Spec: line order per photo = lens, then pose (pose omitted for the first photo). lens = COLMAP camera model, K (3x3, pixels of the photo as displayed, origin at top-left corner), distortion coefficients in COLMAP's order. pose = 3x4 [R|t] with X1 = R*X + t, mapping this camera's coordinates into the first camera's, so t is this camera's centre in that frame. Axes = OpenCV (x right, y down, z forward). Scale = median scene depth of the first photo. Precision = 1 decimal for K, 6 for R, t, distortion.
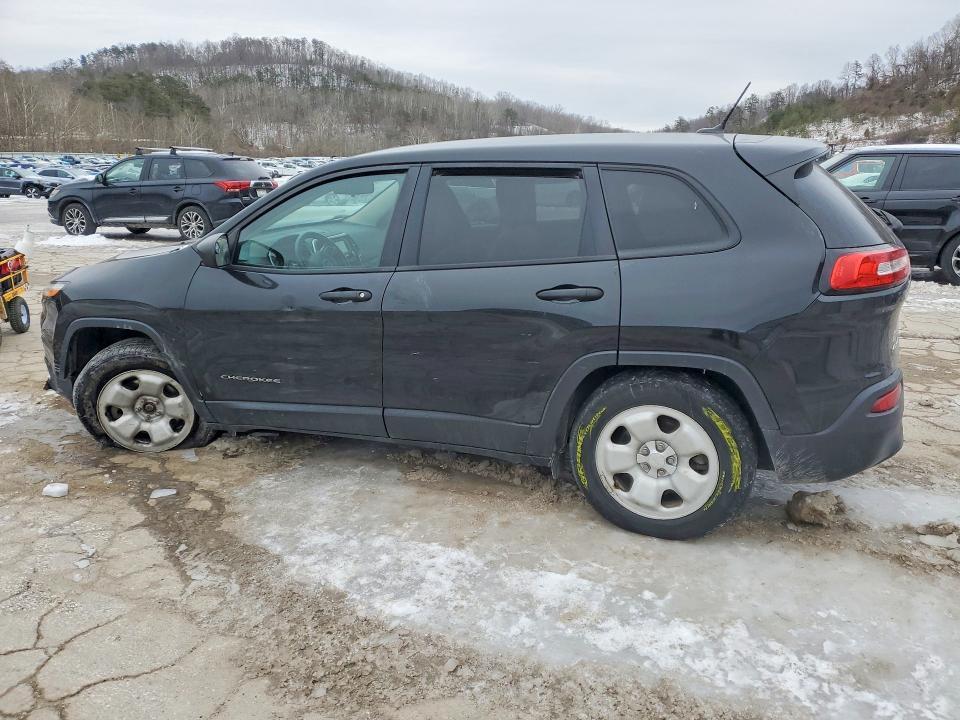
lens RADIAL K [[696.5, 0, 480.0], [0, 696.5, 360.0], [0, 0, 1]] dist [0.123343, -0.127399]
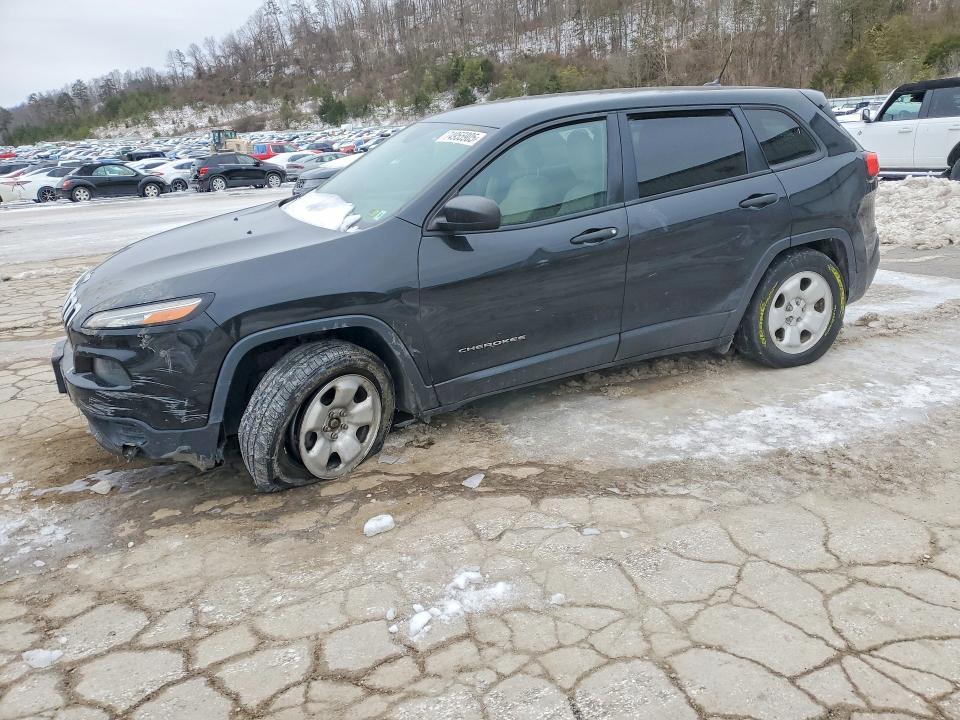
lens RADIAL K [[714.6, 0, 457.5], [0, 714.6, 363.6], [0, 0, 1]] dist [0.061698, -0.054970]
pose [[0.707476, -0.247396, 0.662023, -1.135319], [0.236896, 0.965551, 0.107663, -0.072005], [-0.665852, 0.080661, 0.741711, 0.343333]]
